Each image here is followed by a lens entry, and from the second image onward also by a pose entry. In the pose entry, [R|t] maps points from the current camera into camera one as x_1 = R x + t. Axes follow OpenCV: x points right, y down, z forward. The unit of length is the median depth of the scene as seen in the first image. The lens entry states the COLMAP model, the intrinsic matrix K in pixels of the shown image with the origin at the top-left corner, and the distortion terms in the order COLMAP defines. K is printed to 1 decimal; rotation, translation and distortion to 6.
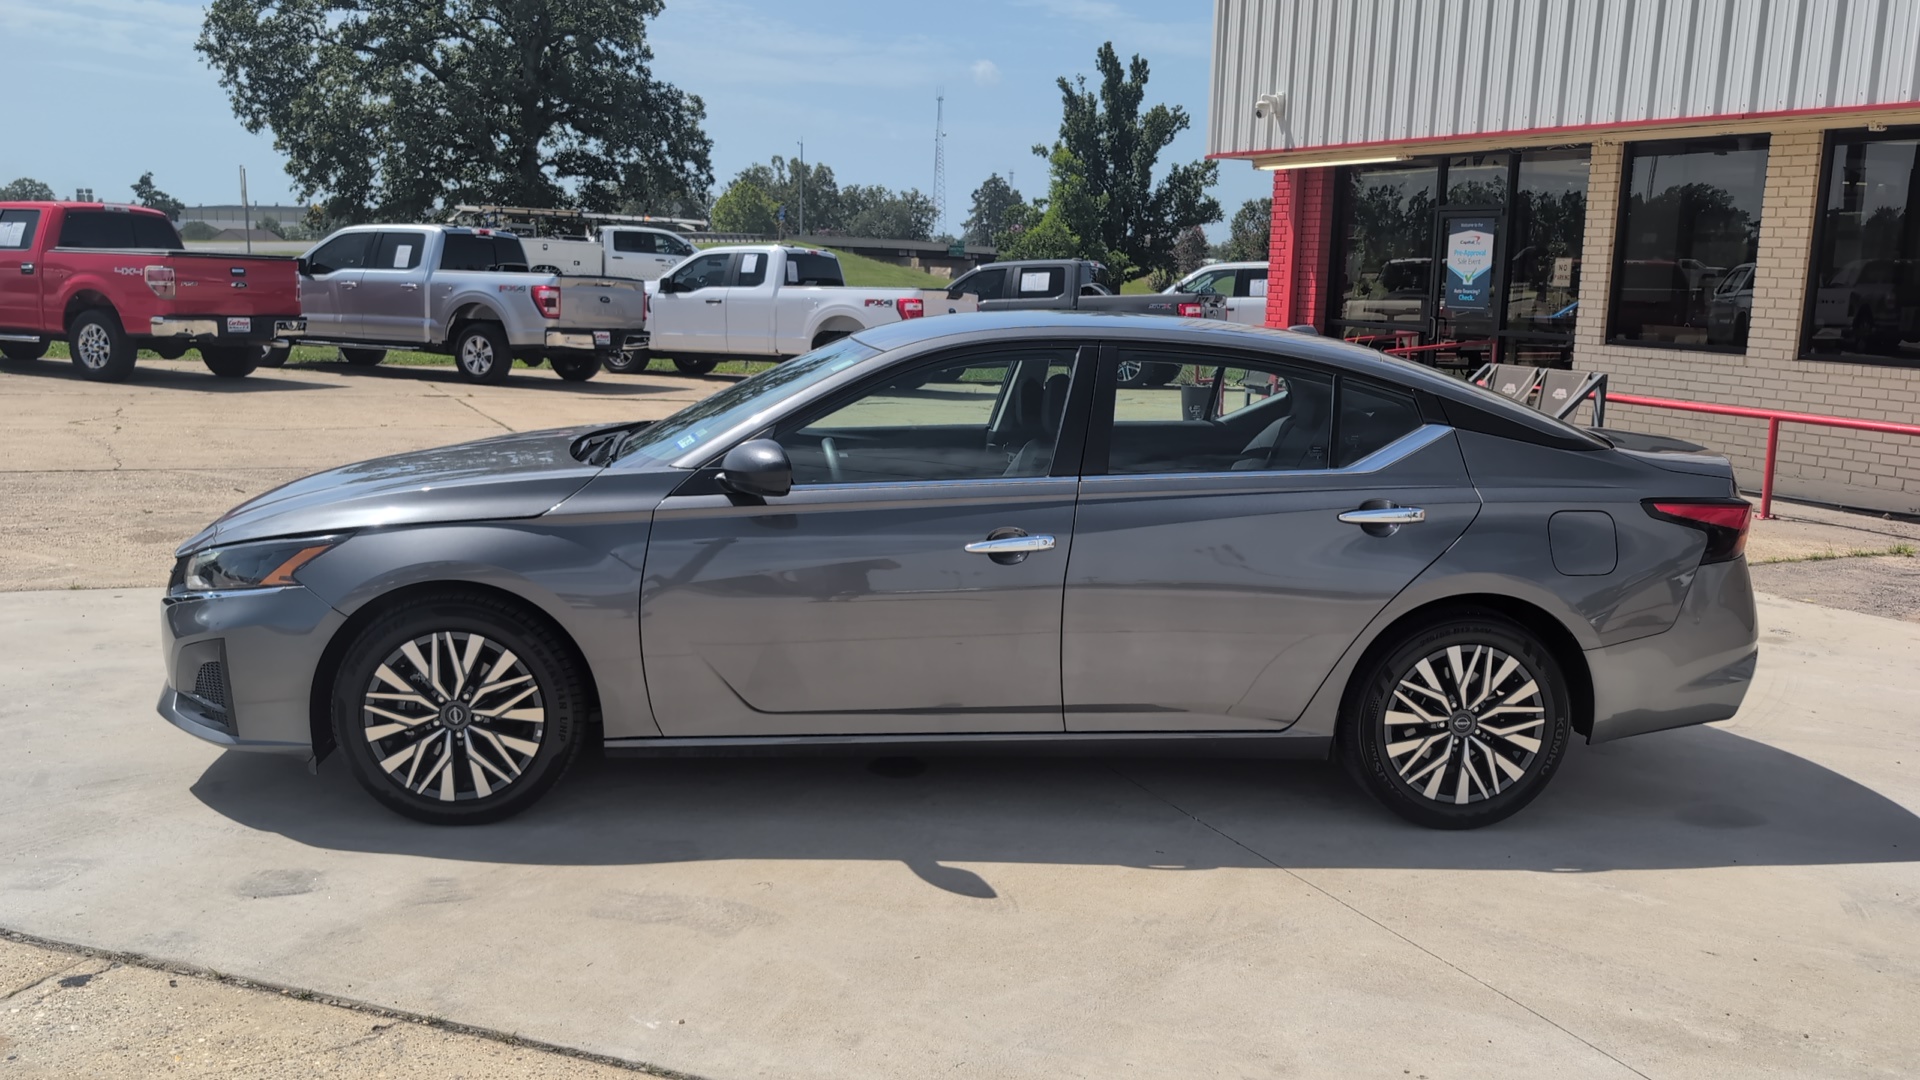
lens RADIAL K [[1591.5, 0, 977.8], [0, 1591.5, 543.9], [0, 0, 1]] dist [0.020698, -0.038609]
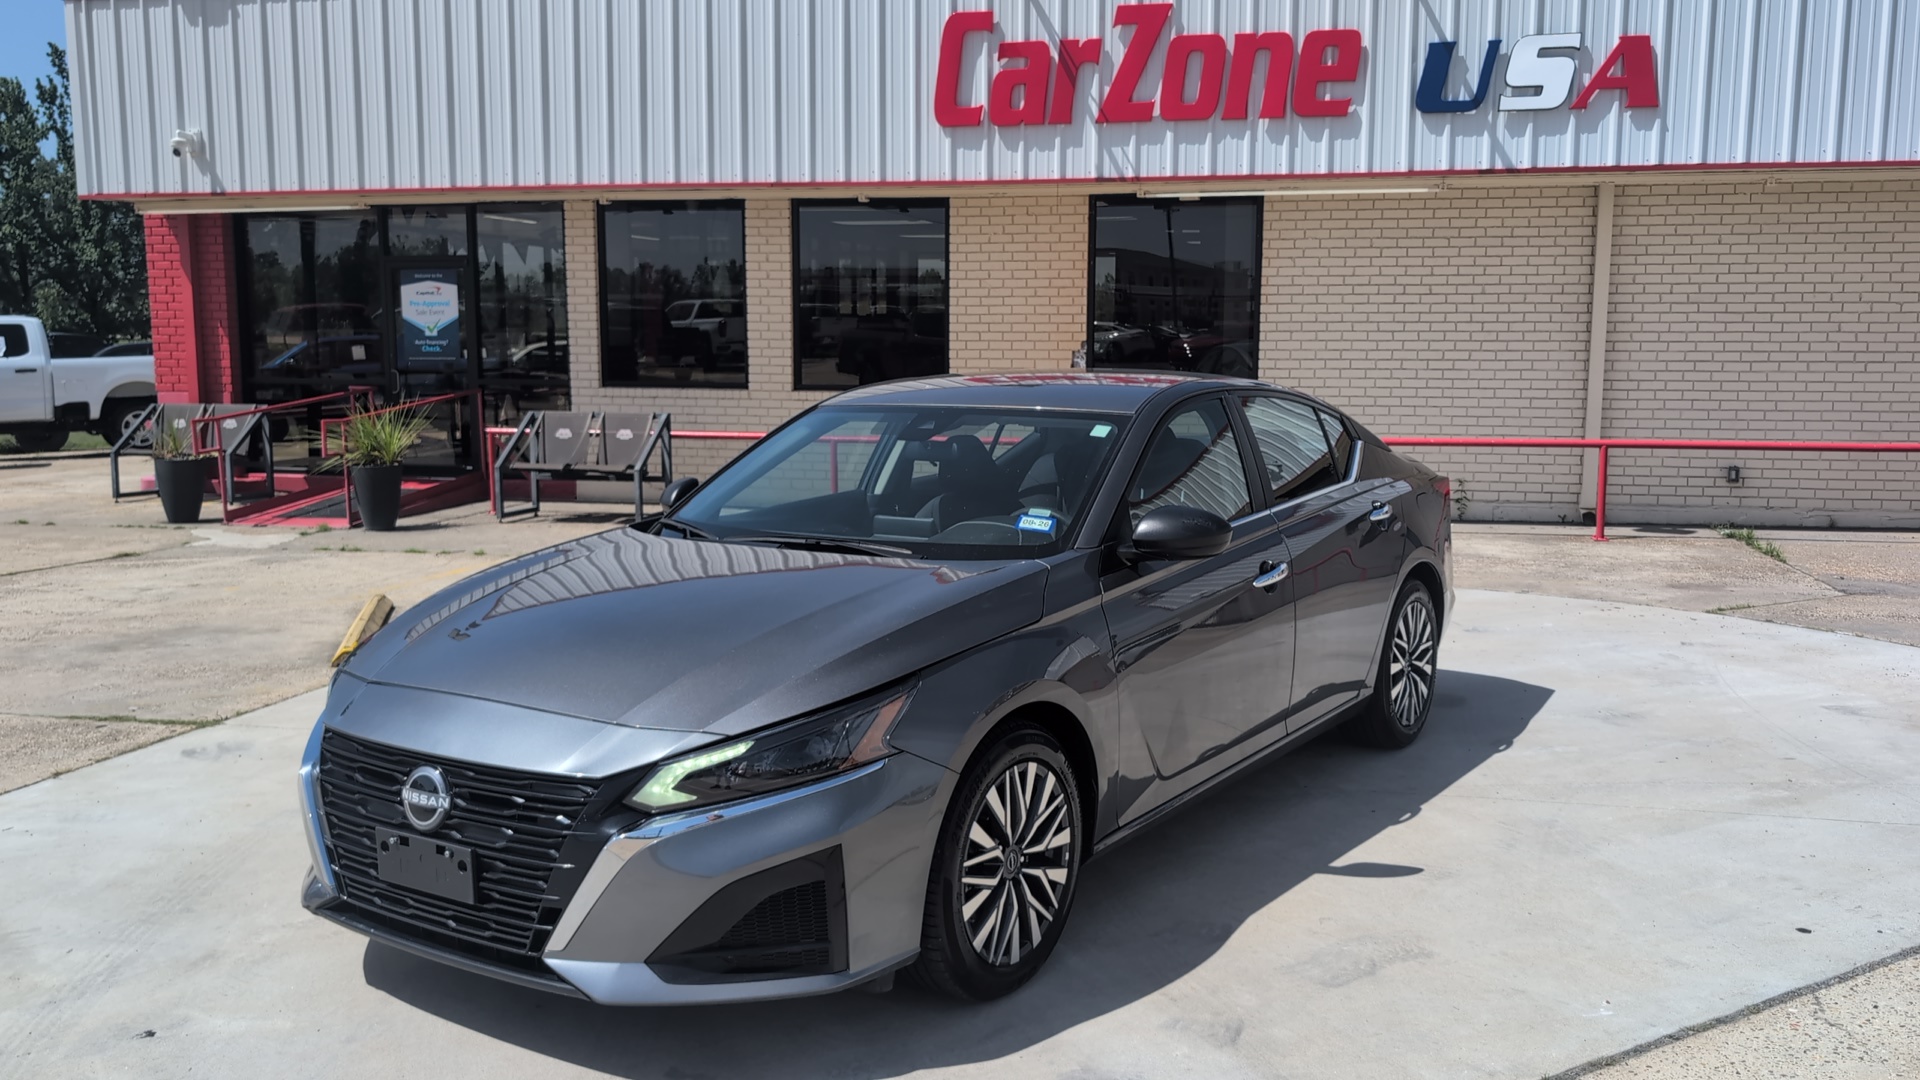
lens RADIAL K [[1591.5, 0, 974.1], [0, 1591.5, 532.0], [0, 0, 1]] dist [0.020698, -0.038609]
pose [[0.633933, -0.125338, 0.763164, -0.974760], [0.151631, 0.987771, 0.036272, -0.103196], [-0.758378, 0.092725, 0.645186, 0.441627]]
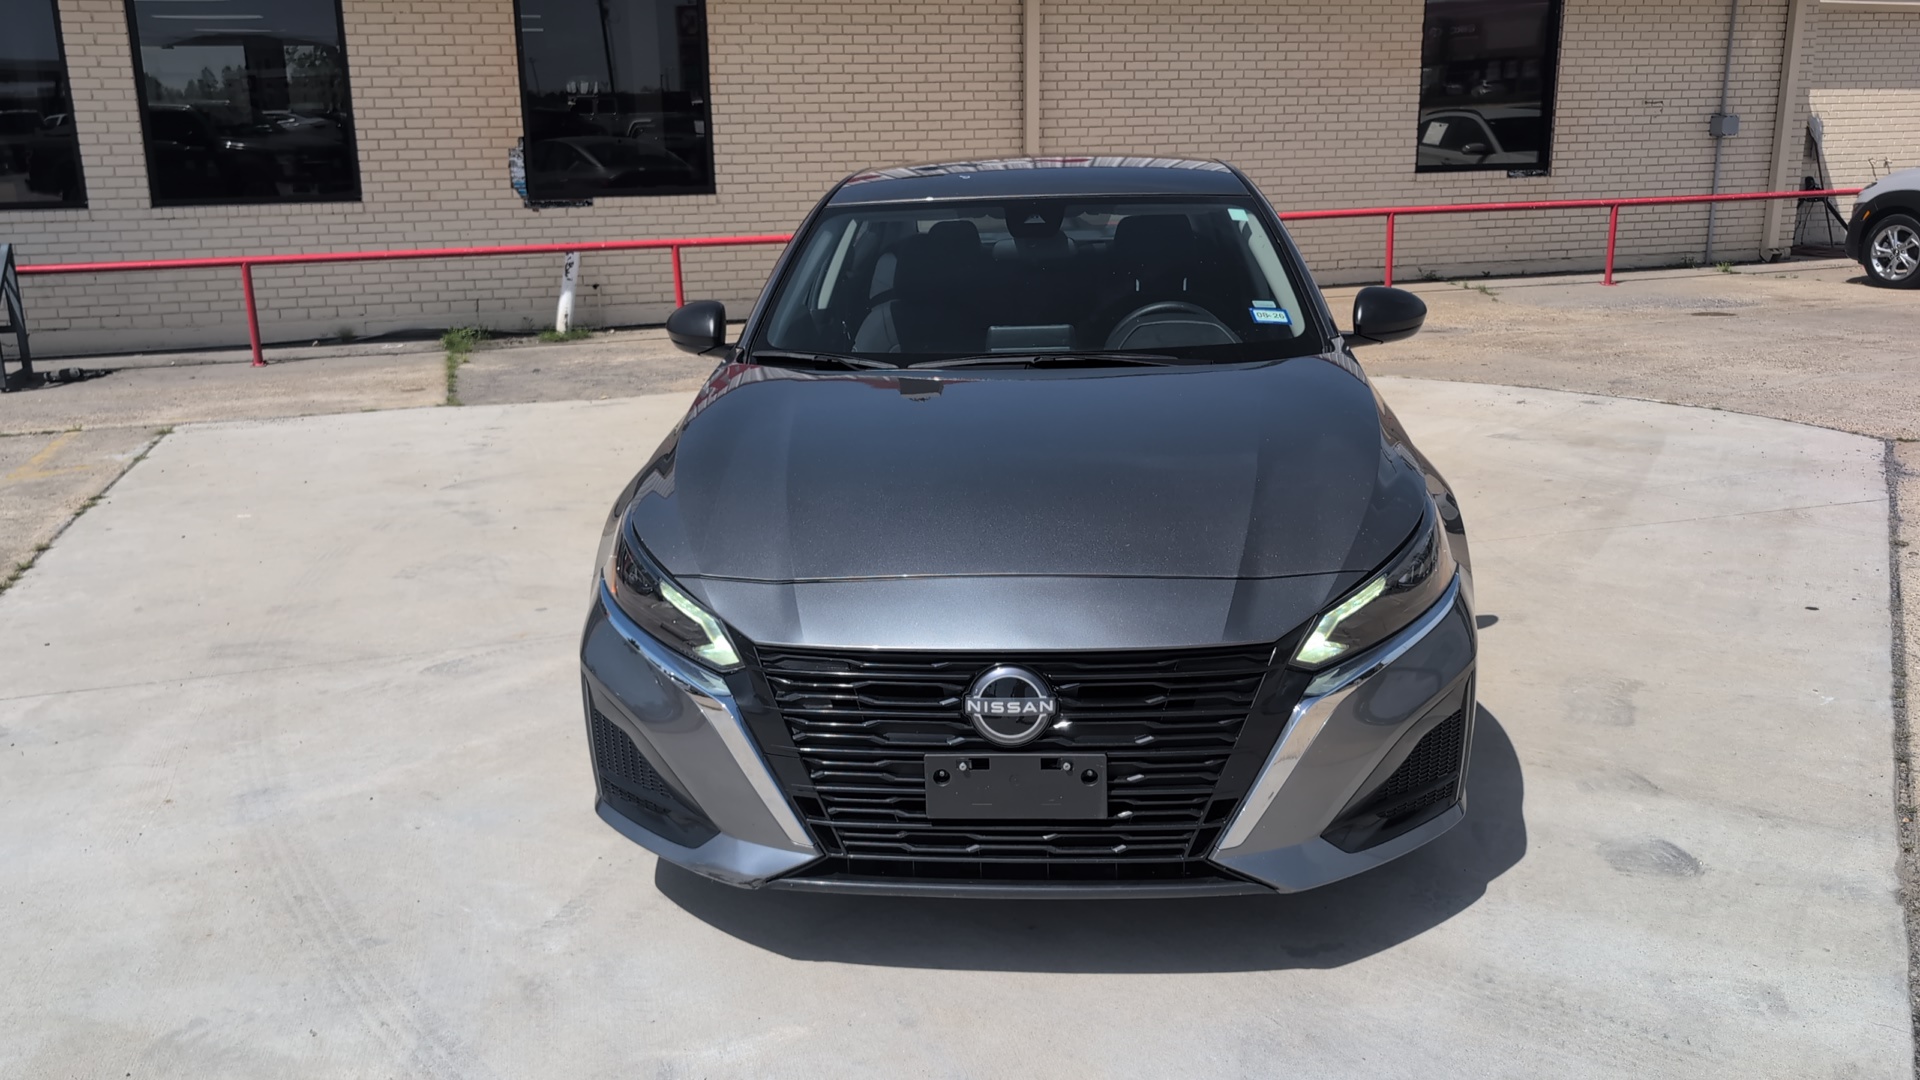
lens RADIAL K [[1591.5, 0, 974.1], [0, 1591.5, 548.4], [0, 0, 1]] dist [0.020698, -0.038609]
pose [[0.172054, -0.284663, 0.943061, -1.134665], [0.192379, 0.948614, 0.251241, -0.203666], [-0.966120, 0.138198, 0.217977, 1.033771]]
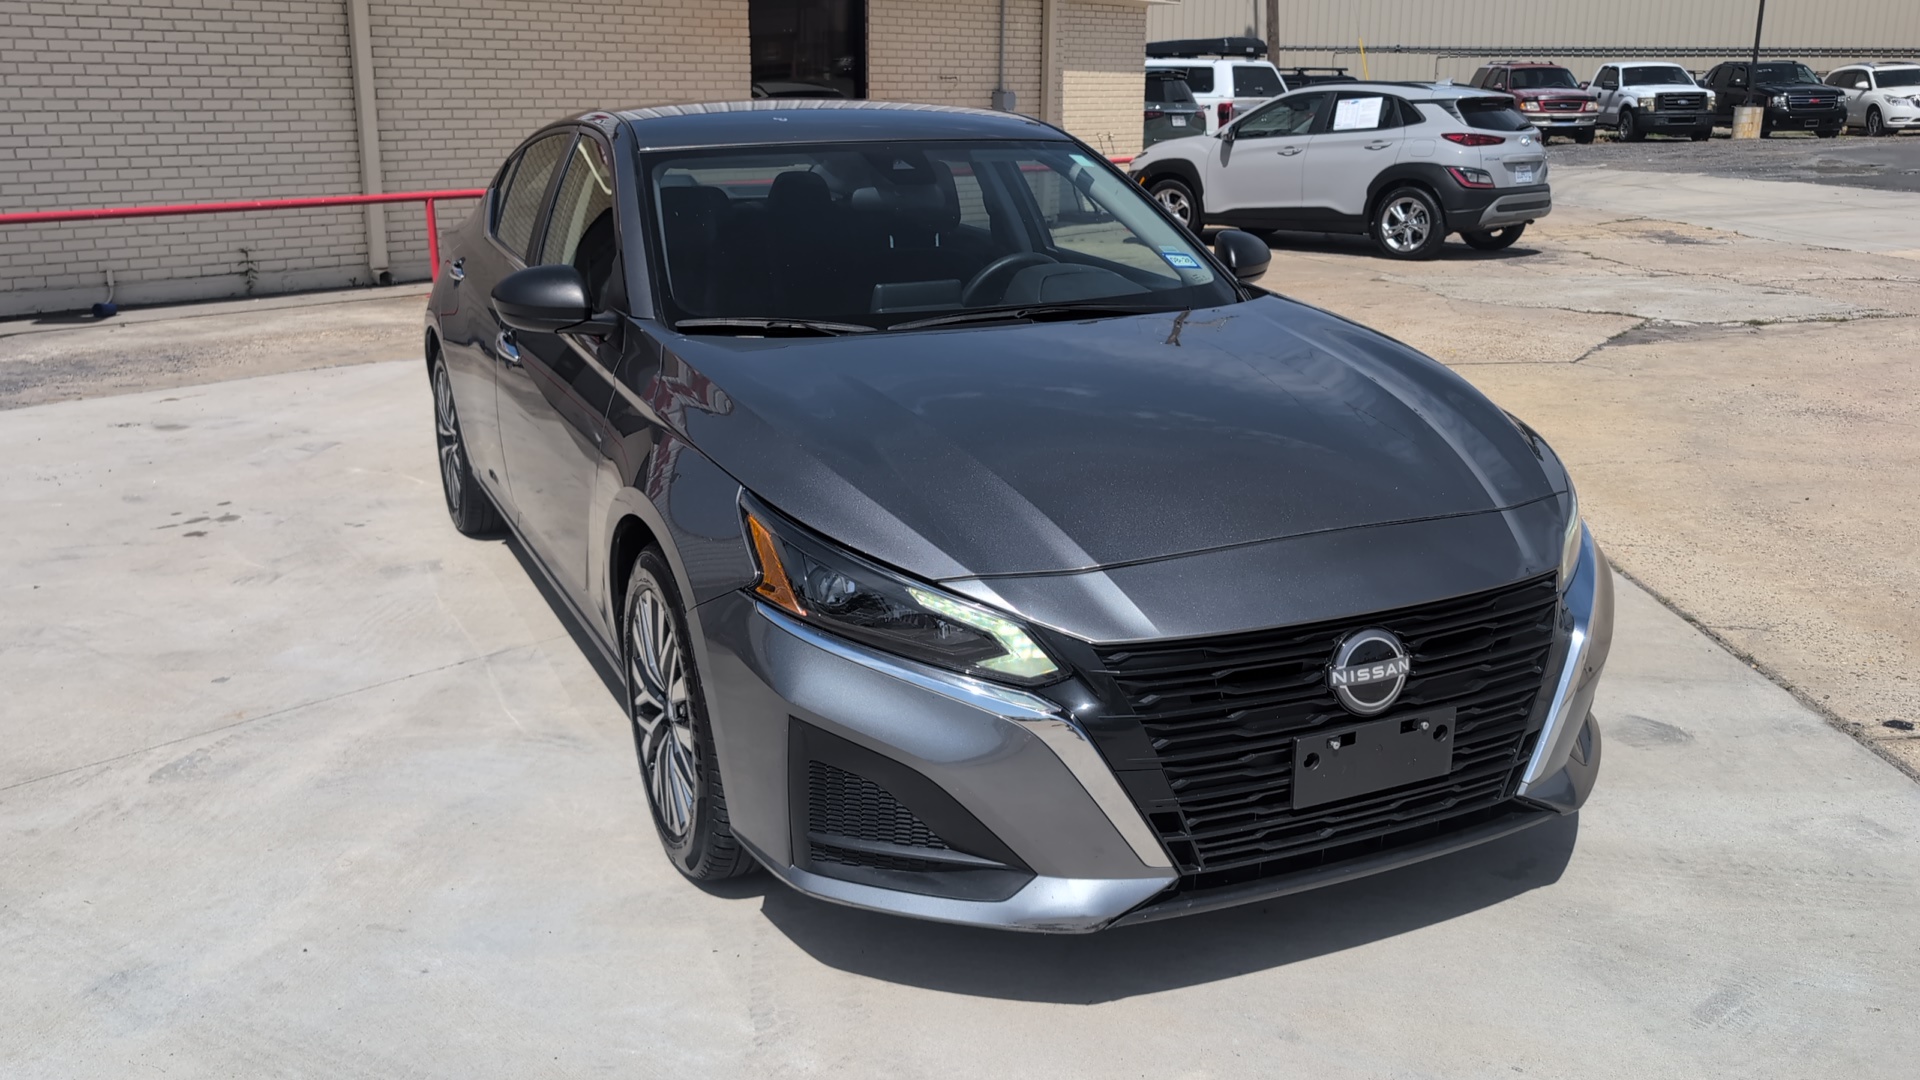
lens RADIAL K [[1591.5, 0, 966.8], [0, 1591.5, 542.1], [0, 0, 1]] dist [0.020698, -0.038609]
pose [[-0.318117, -0.285555, 0.904024, -1.025895], [0.153442, 0.925480, 0.346327, -0.252282], [-0.935552, 0.248887, -0.250595, 1.434250]]
